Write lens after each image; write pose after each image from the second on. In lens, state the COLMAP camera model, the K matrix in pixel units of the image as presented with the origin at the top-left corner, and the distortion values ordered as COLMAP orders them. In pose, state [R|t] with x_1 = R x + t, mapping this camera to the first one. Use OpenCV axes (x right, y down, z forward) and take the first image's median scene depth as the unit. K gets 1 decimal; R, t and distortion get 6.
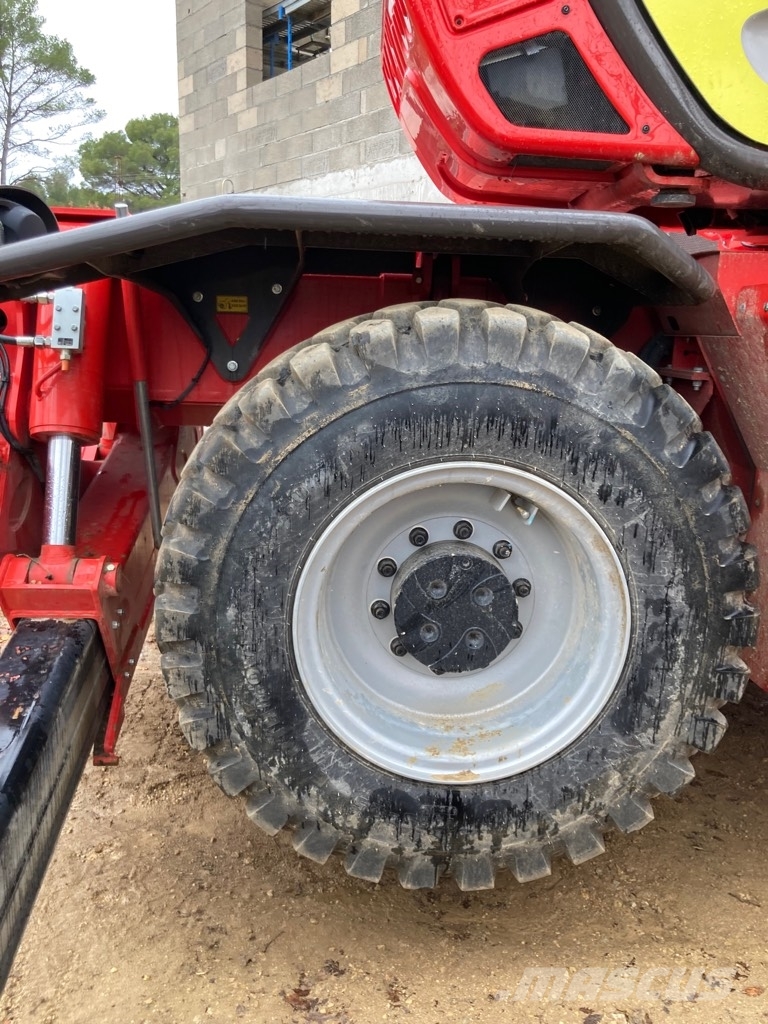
lens RADIAL K [[802.1, 0, 384.0], [0, 802.1, 512.0], [0, 0, 1]] dist [-0.027301, 0.110107]
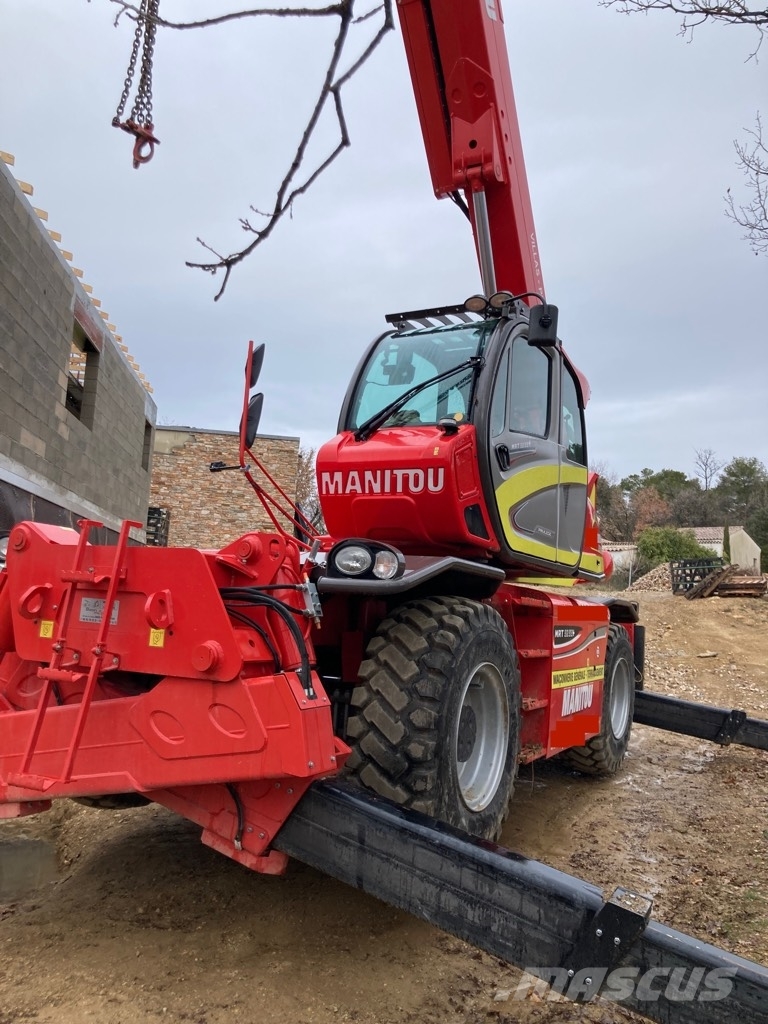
lens RADIAL K [[809.8, 0, 384.0], [0, 809.8, 512.0], [0, 0, 1]] dist [0.030855, -0.022481]
pose [[0.502478, 0.105519, 0.858127, -2.138643], [0.157974, 0.964611, -0.211115, -0.028983], [-0.850035, 0.241643, 0.468026, -0.023334]]
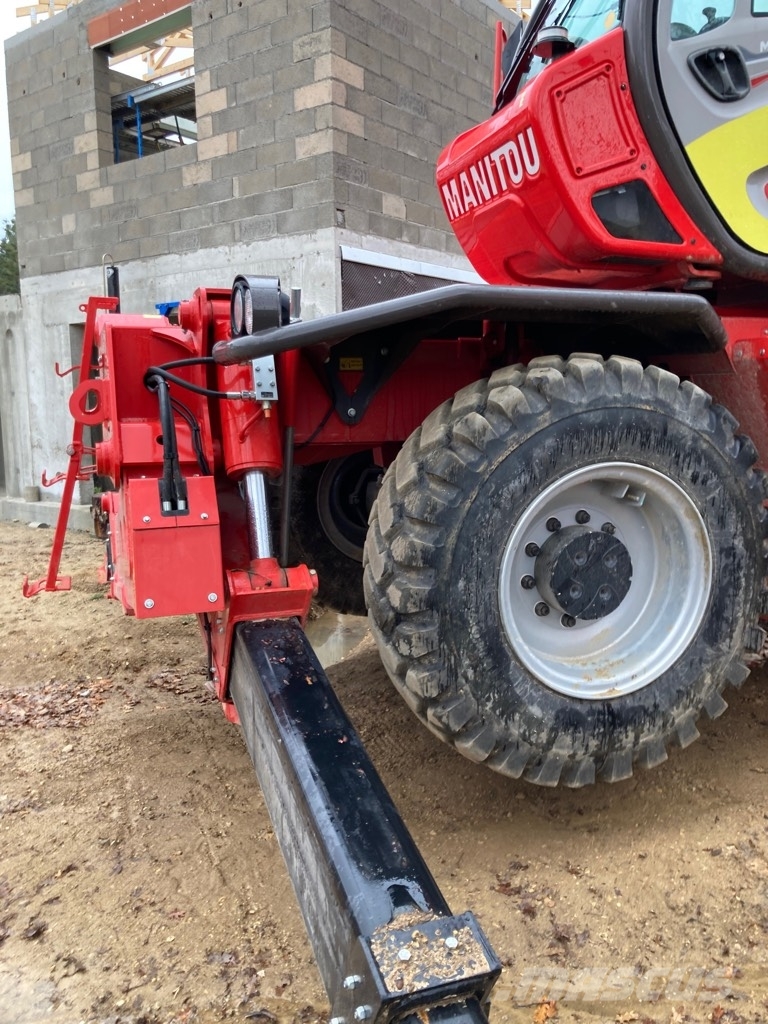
lens RADIAL K [[809.8, 0, 384.0], [0, 809.8, 512.0], [0, 0, 1]] dist [0.030855, -0.022481]
pose [[0.958966, -0.075928, 0.273165, -0.656249], [0.098090, 0.992825, -0.068389, 0.082255], [-0.266012, 0.092377, 0.959533, -0.274847]]
